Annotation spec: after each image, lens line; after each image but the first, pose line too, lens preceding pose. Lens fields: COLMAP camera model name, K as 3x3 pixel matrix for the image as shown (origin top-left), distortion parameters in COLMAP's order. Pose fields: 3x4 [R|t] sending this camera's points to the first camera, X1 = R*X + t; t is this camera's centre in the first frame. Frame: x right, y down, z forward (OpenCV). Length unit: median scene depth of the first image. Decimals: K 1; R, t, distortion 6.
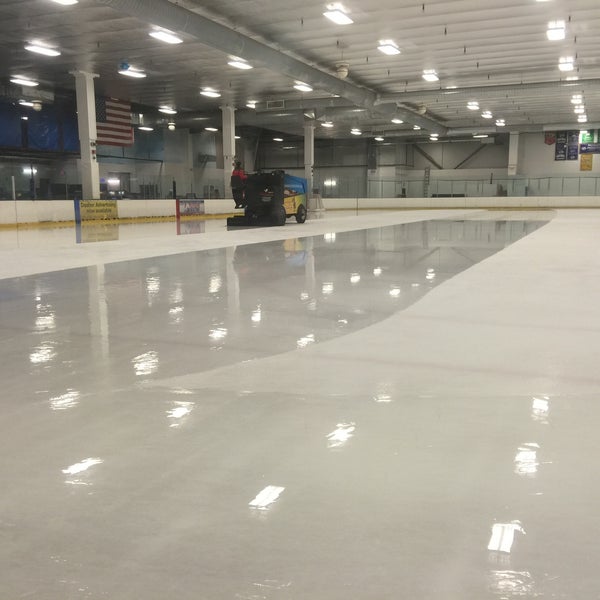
lens RADIAL K [[652.3, 0, 311.9], [0, 652.3, 281.3], [0, 0, 1]] dist [0.105344, -0.213393]
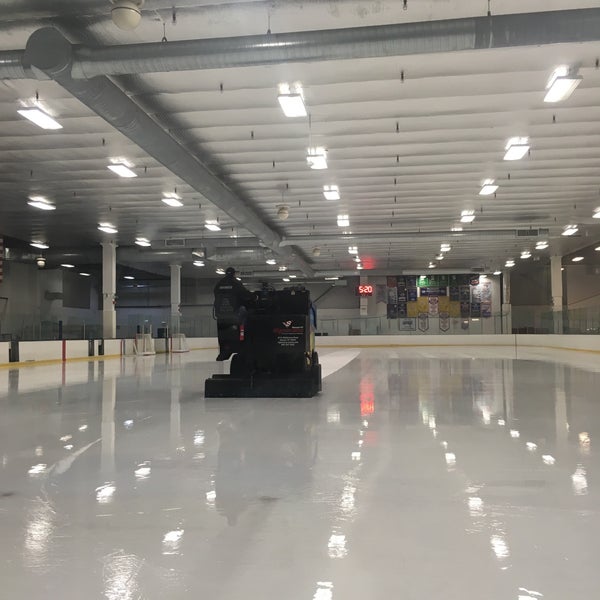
lens RADIAL K [[652.3, 0, 311.9], [0, 652.3, 281.3], [0, 0, 1]] dist [0.105344, -0.213393]
pose [[0.962031, 0.016233, 0.272458, -0.099586], [0.041546, 0.977889, -0.204957, -0.003385], [-0.269761, 0.208495, 0.940085, 0.032601]]
